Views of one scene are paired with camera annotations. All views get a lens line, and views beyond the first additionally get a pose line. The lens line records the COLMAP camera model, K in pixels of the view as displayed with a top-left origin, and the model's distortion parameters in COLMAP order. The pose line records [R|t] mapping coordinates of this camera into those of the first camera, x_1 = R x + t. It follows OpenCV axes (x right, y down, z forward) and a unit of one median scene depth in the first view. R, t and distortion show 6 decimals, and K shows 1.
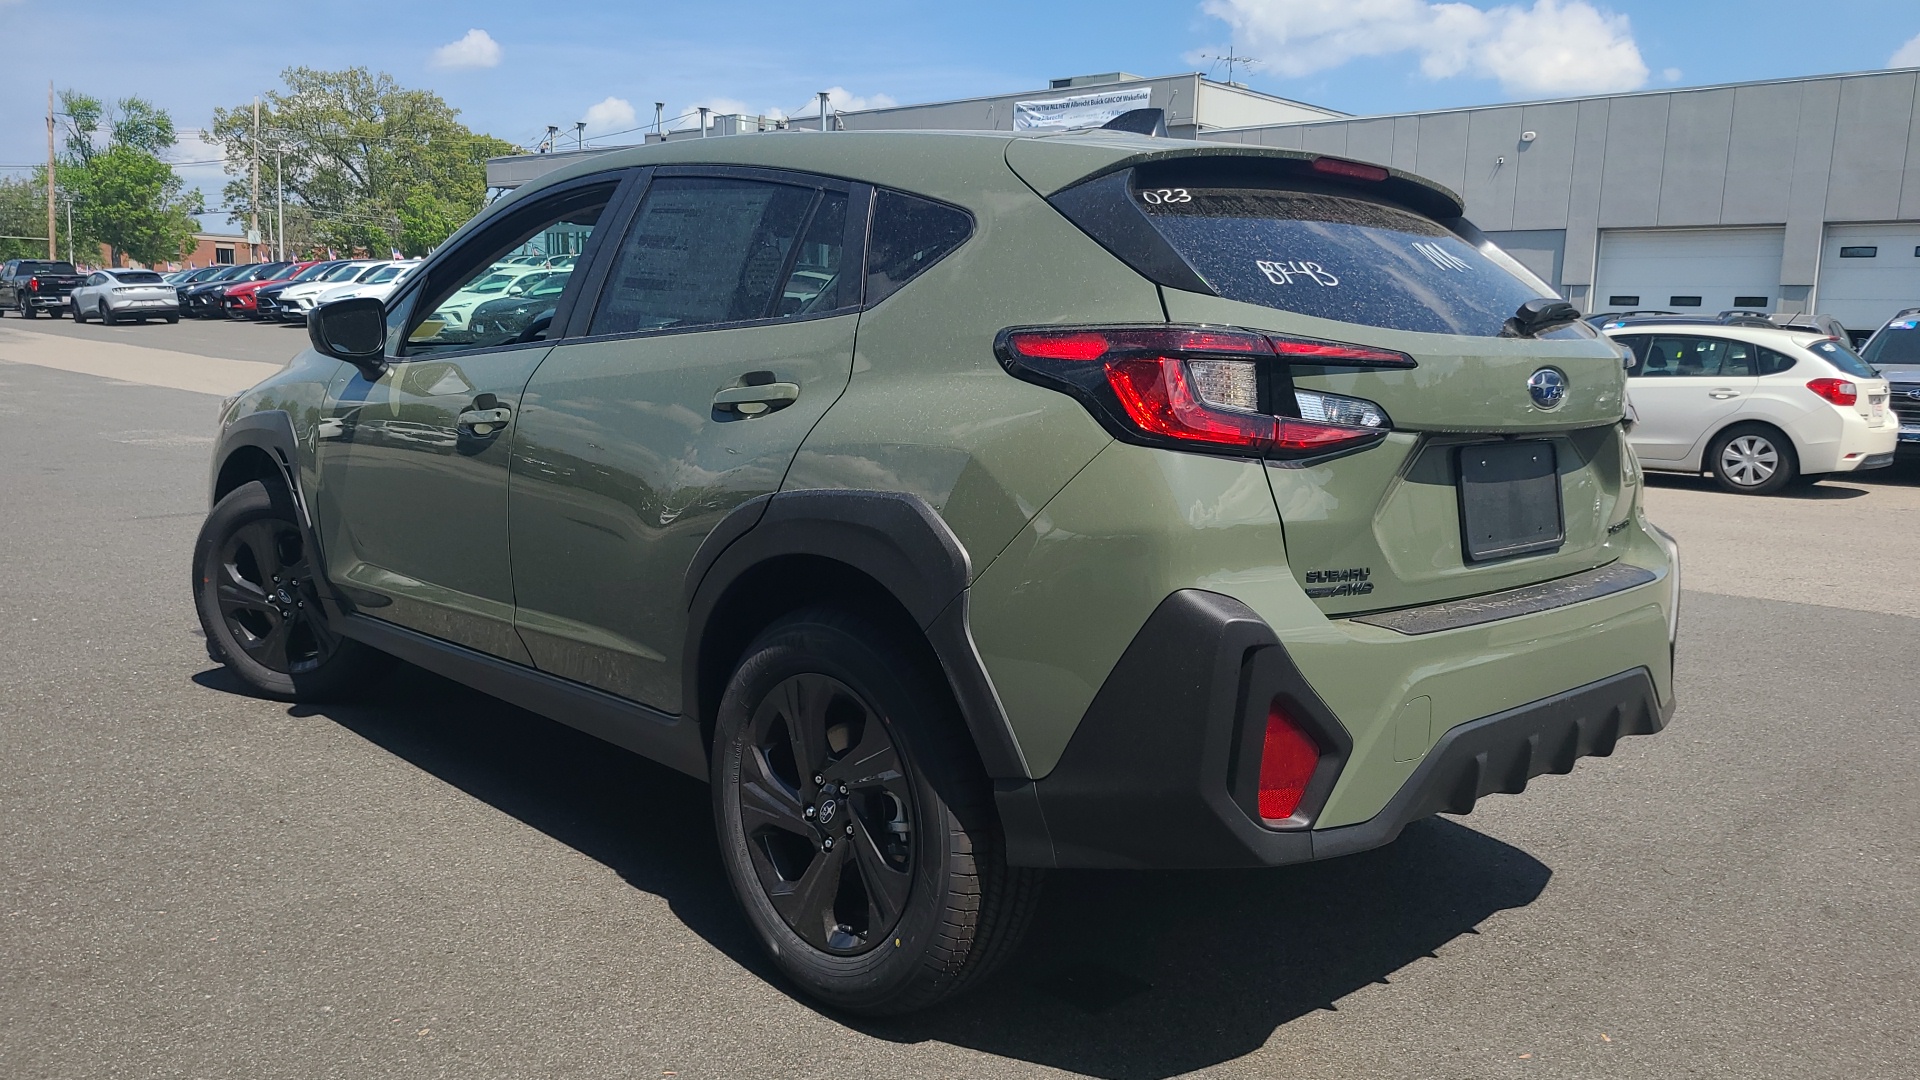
lens RADIAL K [[1445.3, 0, 976.8], [0, 1445.3, 565.5], [0, 0, 1]] dist [0.024492, -0.029617]
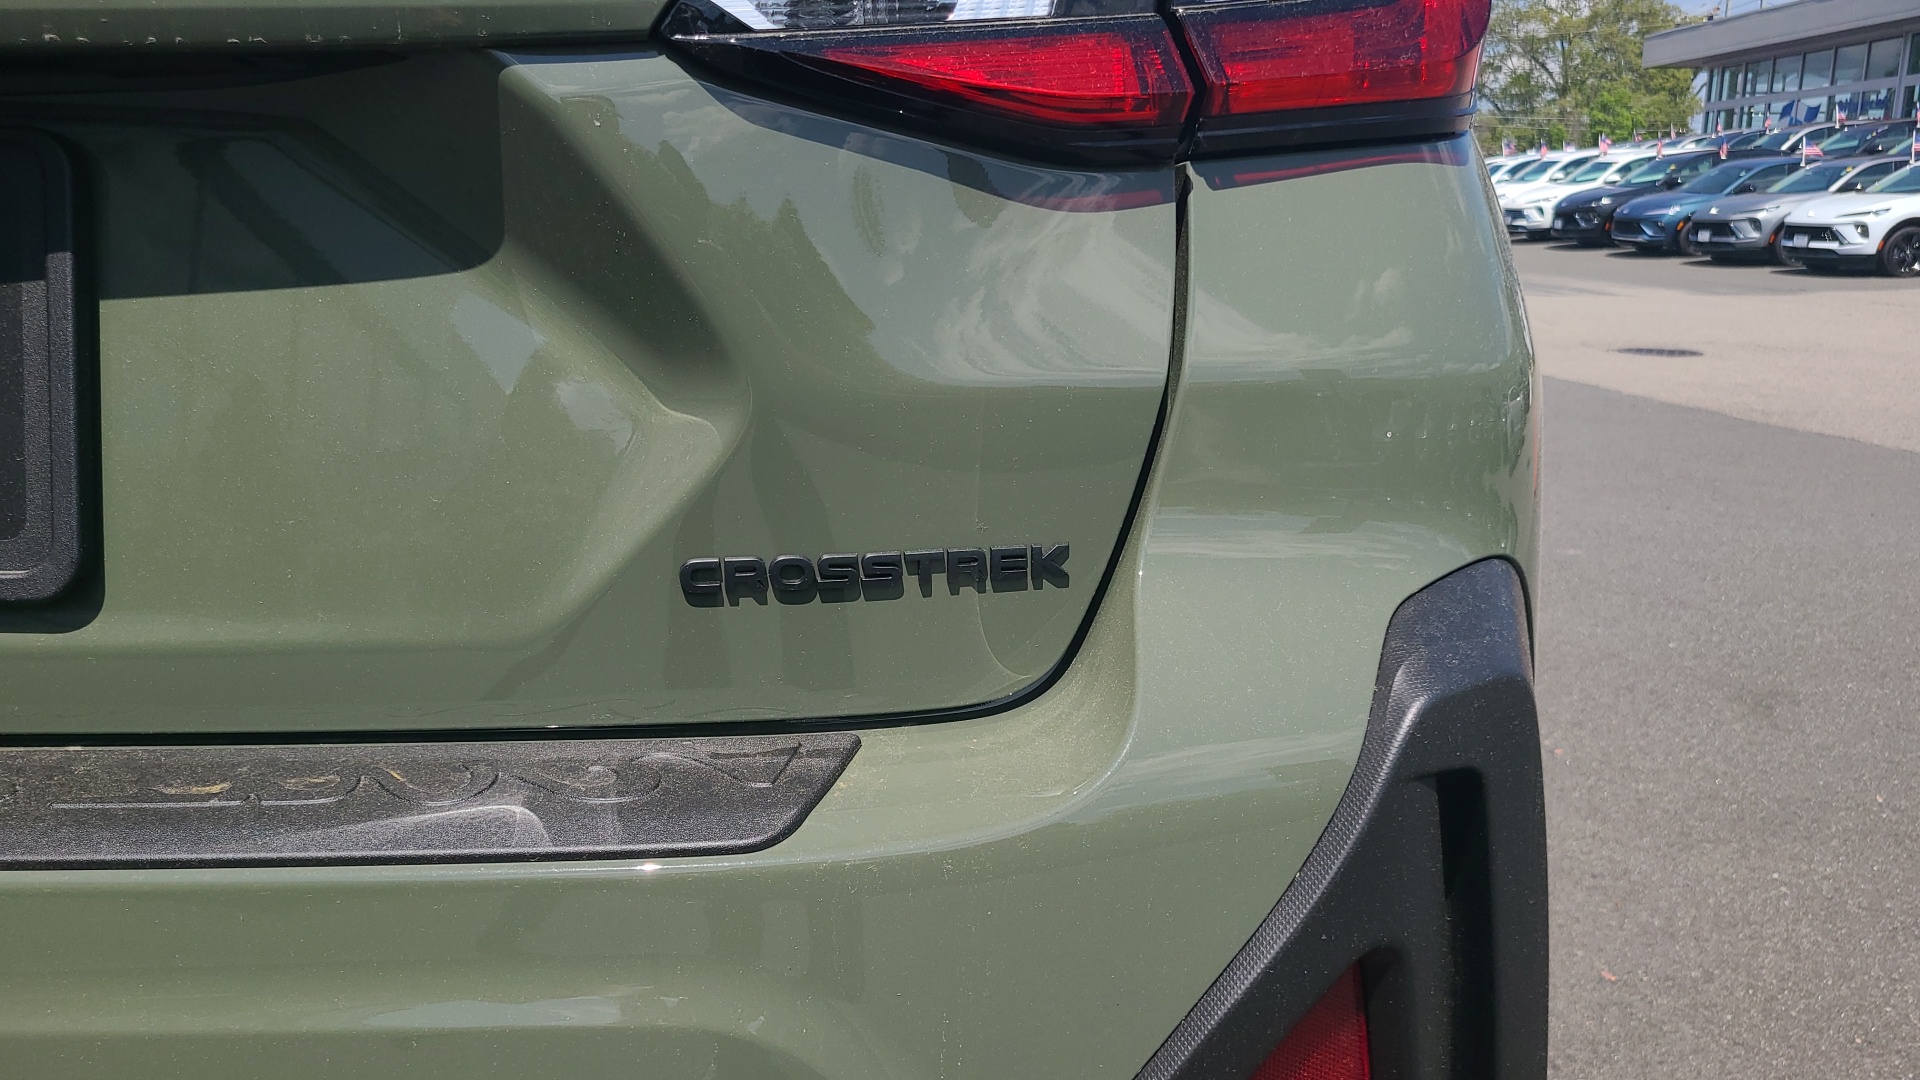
lens RADIAL K [[1445.3, 0, 964.3], [0, 1445.3, 560.7], [0, 0, 1]] dist [0.024492, -0.029617]
pose [[0.693264, 0.124953, -0.709769, 0.064119], [-0.085463, 0.992159, 0.091191, -0.005020], [0.715599, -0.002560, 0.698507, 0.092635]]
